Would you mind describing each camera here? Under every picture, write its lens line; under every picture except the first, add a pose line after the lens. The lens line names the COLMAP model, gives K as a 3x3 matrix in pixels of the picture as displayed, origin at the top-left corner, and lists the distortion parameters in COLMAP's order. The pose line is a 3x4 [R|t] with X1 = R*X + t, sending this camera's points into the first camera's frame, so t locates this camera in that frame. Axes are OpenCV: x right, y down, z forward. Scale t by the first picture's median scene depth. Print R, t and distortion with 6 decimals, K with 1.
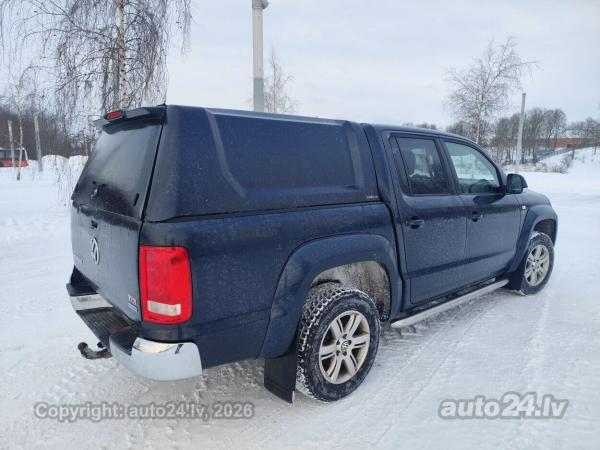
lens RADIAL K [[415.7, 0, 303.6], [0, 415.7, 223.2], [0, 0, 1]] dist [0.029633, -0.017571]
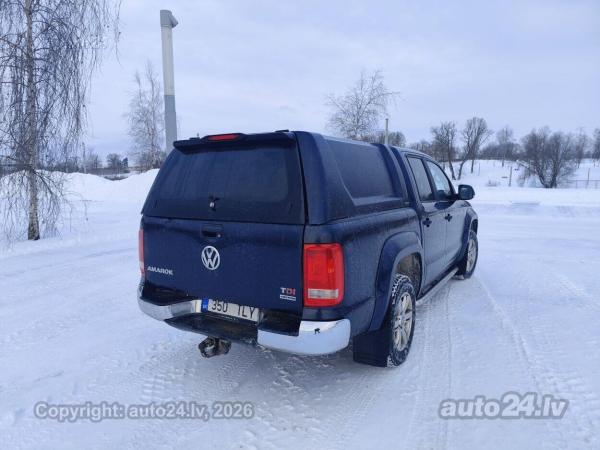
lens RADIAL K [[415.7, 0, 298.6], [0, 415.7, 226.8], [0, 0, 1]] dist [0.029633, -0.017571]
pose [[0.951062, -0.047088, 0.305392, -0.138697], [0.056785, 0.998123, -0.022942, 0.004965], [-0.303739, 0.039161, 0.951950, -0.029496]]
